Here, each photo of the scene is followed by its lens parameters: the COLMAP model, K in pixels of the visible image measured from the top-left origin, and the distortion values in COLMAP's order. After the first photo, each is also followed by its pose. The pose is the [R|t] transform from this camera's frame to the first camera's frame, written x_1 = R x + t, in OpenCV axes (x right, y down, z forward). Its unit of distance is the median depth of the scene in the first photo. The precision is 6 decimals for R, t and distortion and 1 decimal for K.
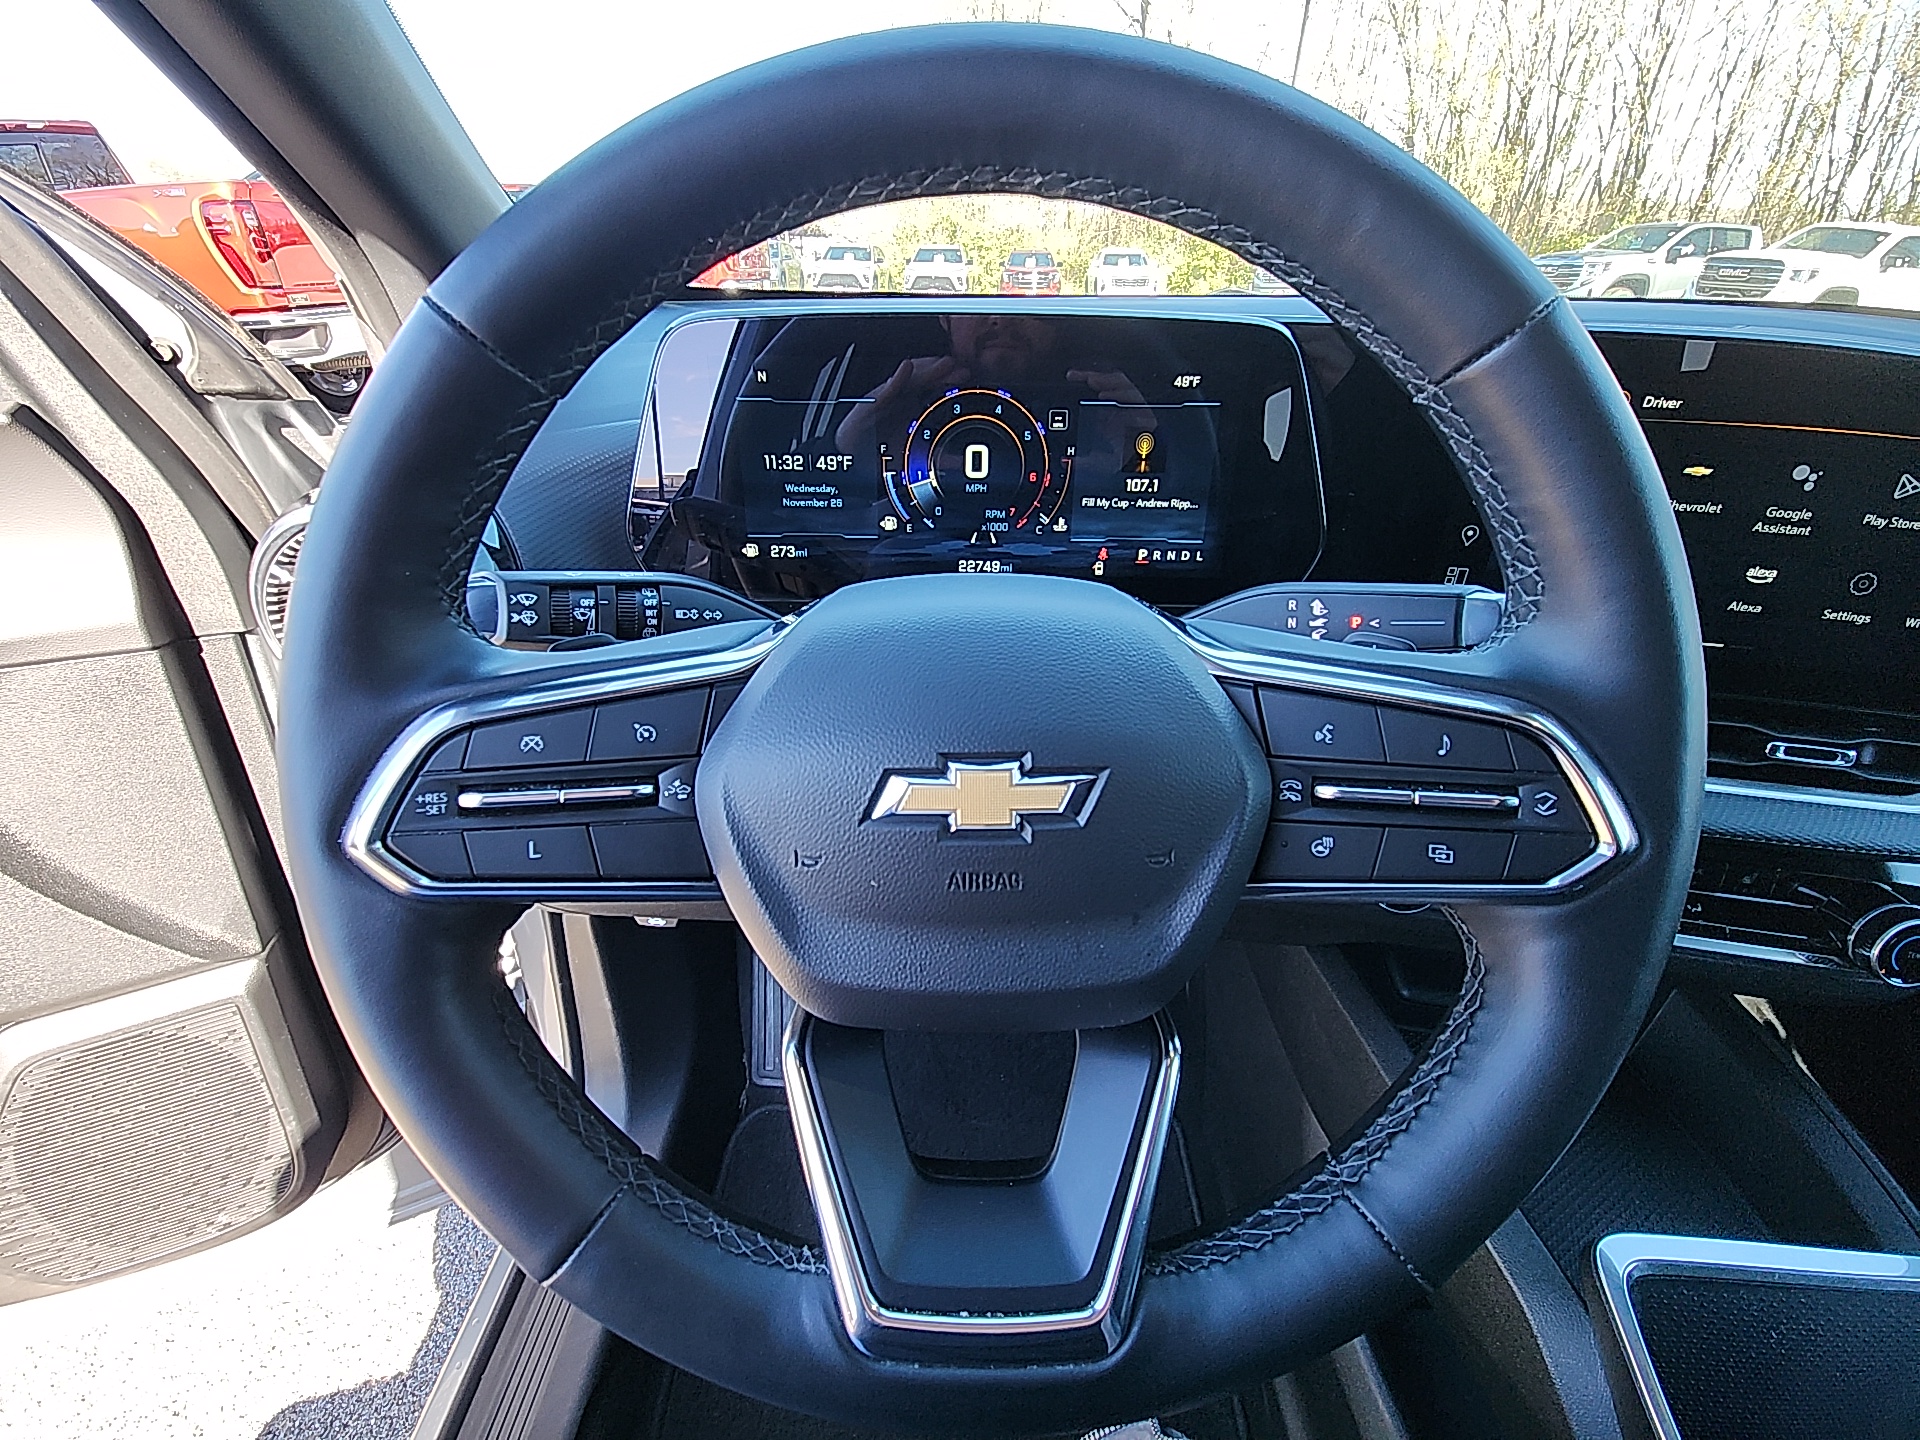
lens RADIAL K [[769.8, 0, 953.6], [0, 769.8, 704.7], [0, 0, 1]] dist [0.009007, -0.007153]
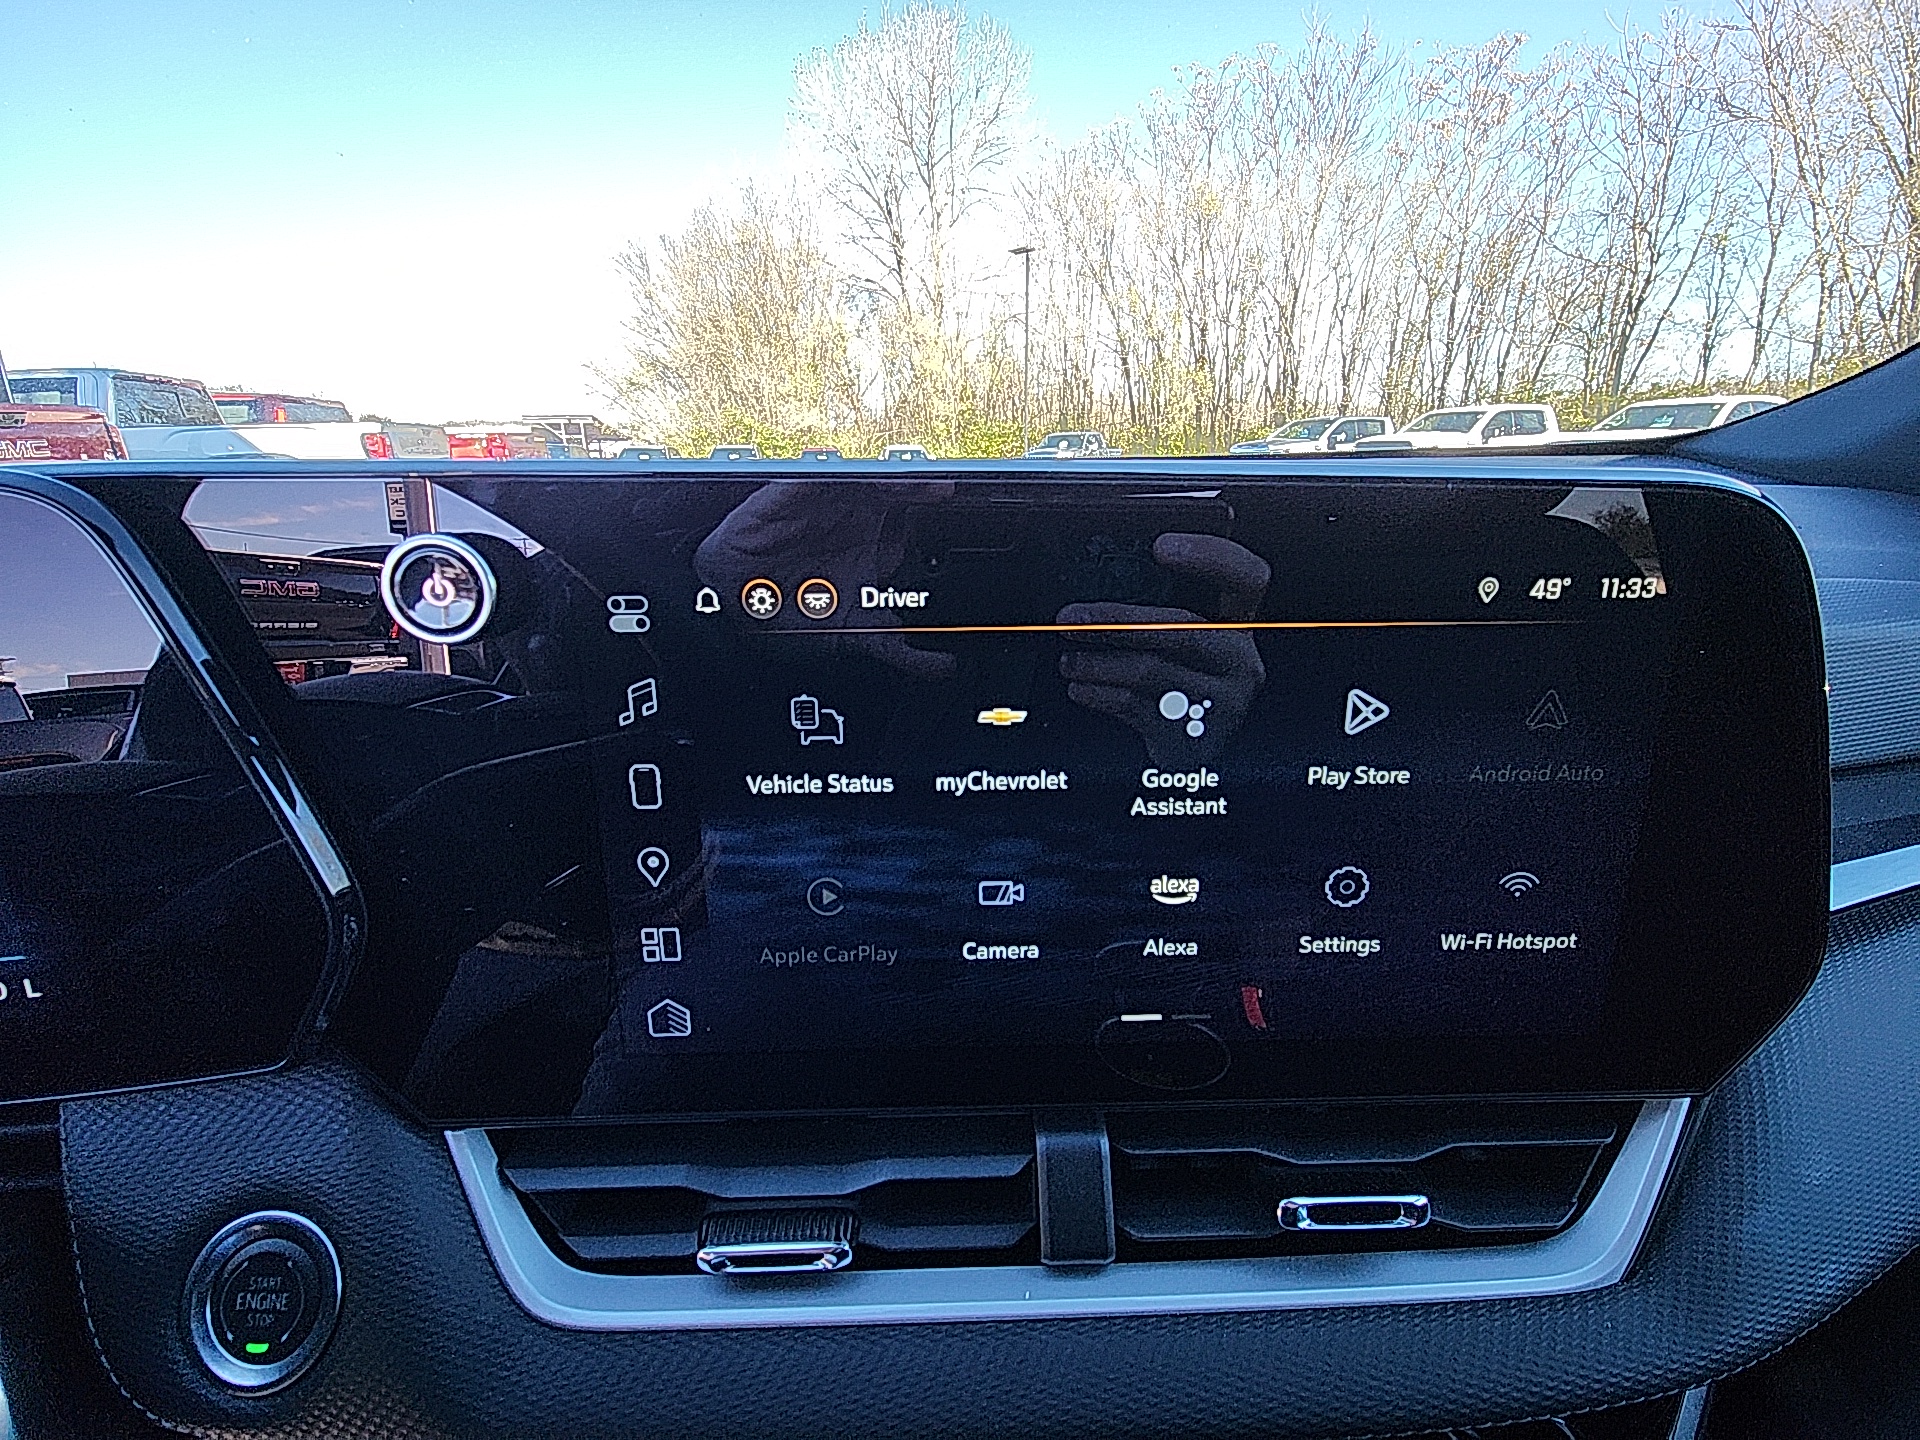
lens RADIAL K [[769.8, 0, 952.5], [0, 769.8, 702.6], [0, 0, 1]] dist [0.009007, -0.007153]
pose [[0.971590, -0.091757, 0.218160, 0.751971], [0.135861, 0.971013, -0.196662, -0.197625], [-0.193791, 0.220714, 0.955892, 0.470812]]
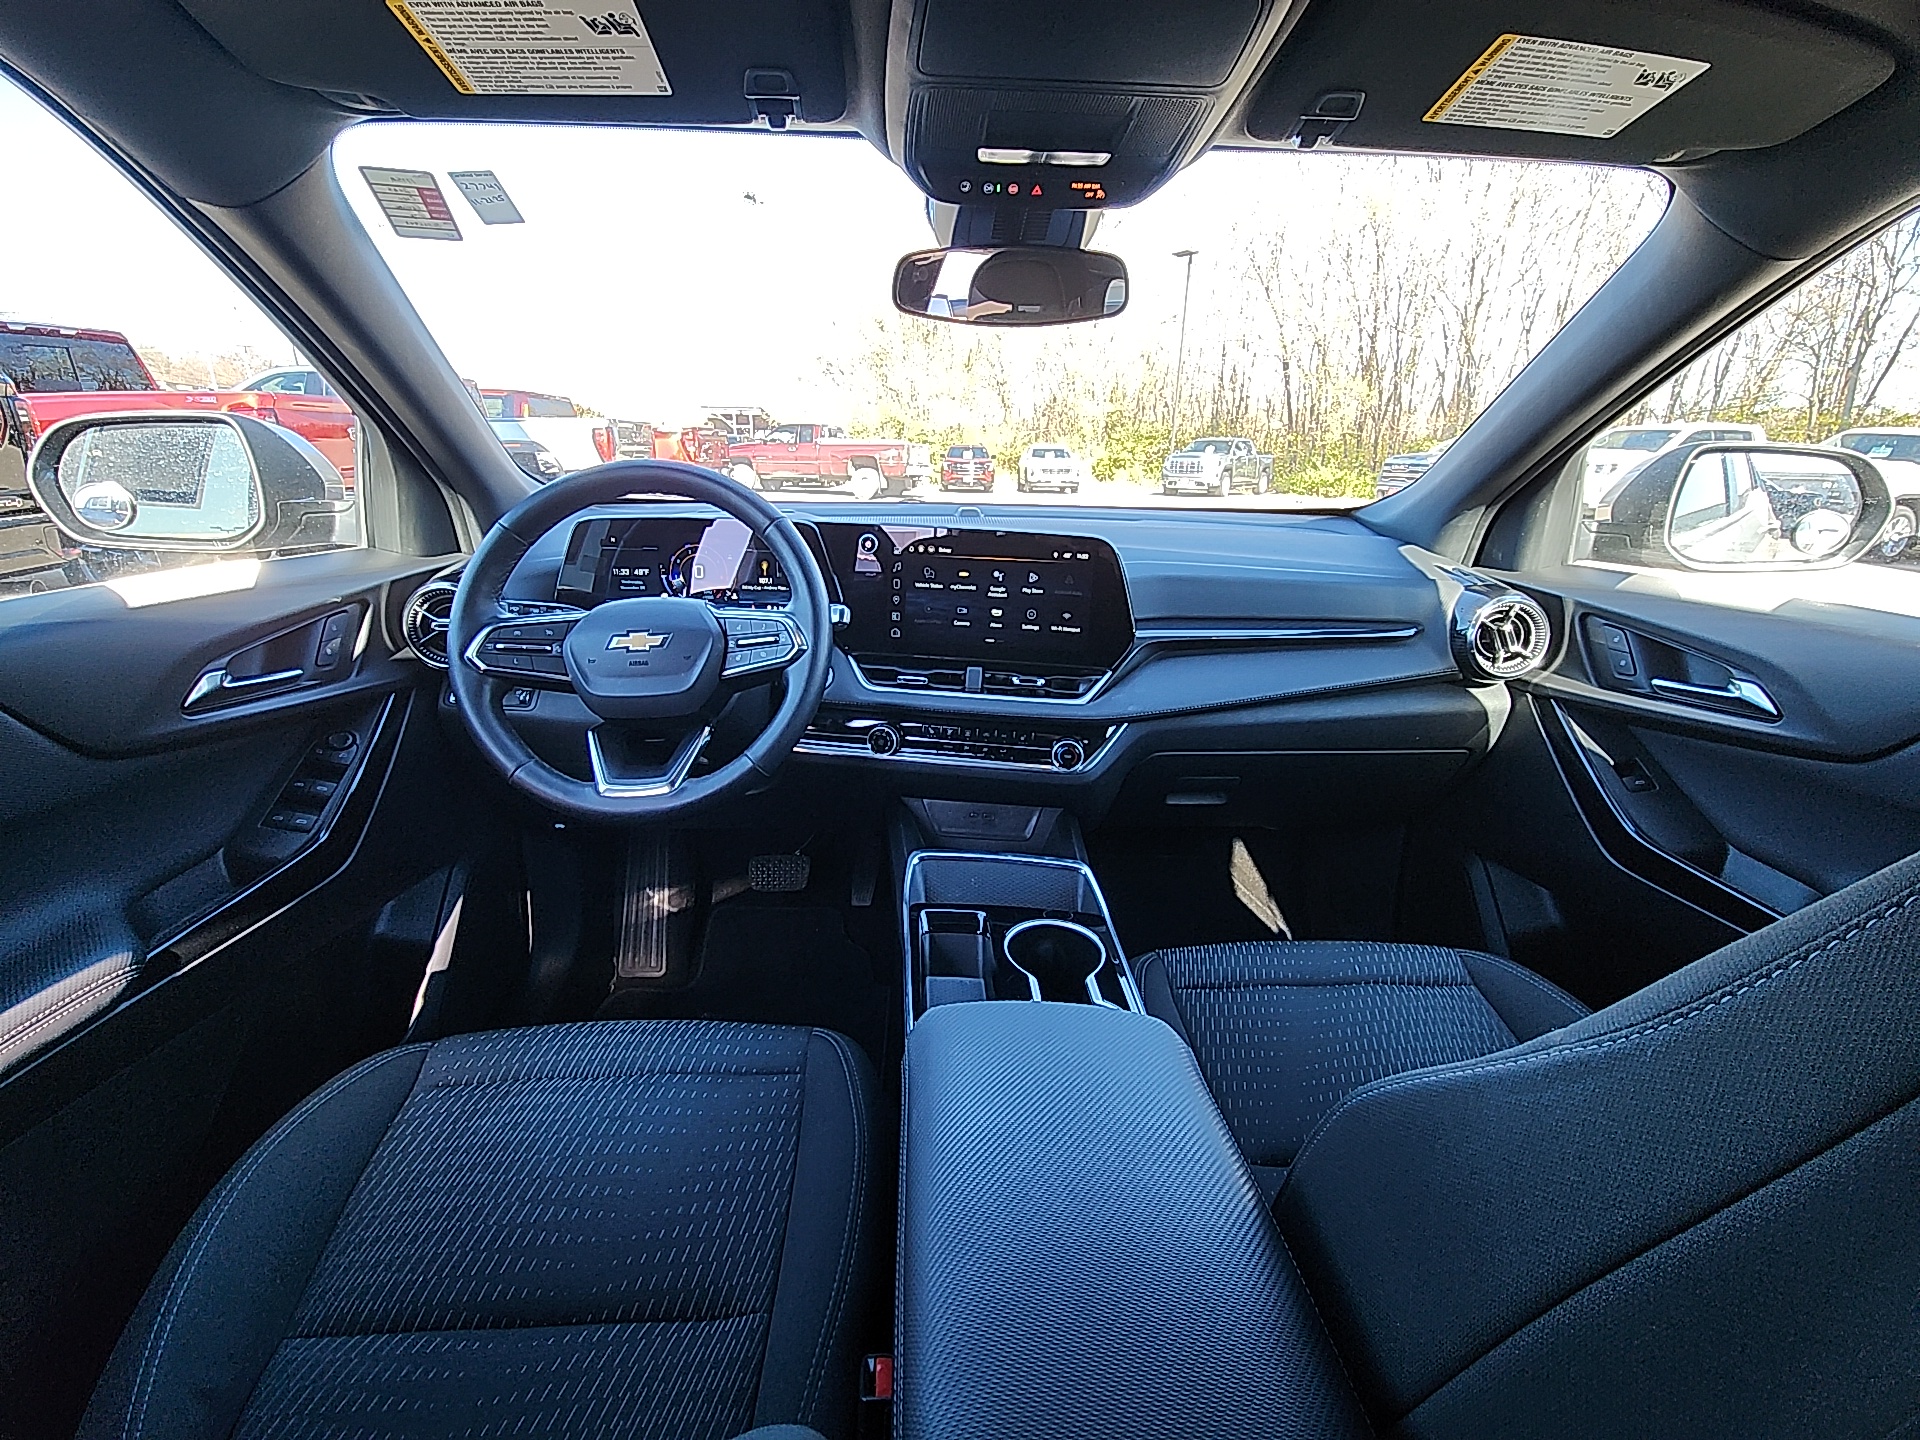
lens RADIAL K [[769.8, 0, 948.2], [0, 769.8, 701.3], [0, 0, 1]] dist [0.009007, -0.007153]
pose [[0.998582, -0.005874, 0.052914, 0.700013], [0.016715, 0.978232, -0.206841, 0.628914], [-0.050548, 0.207432, 0.976943, -1.404590]]
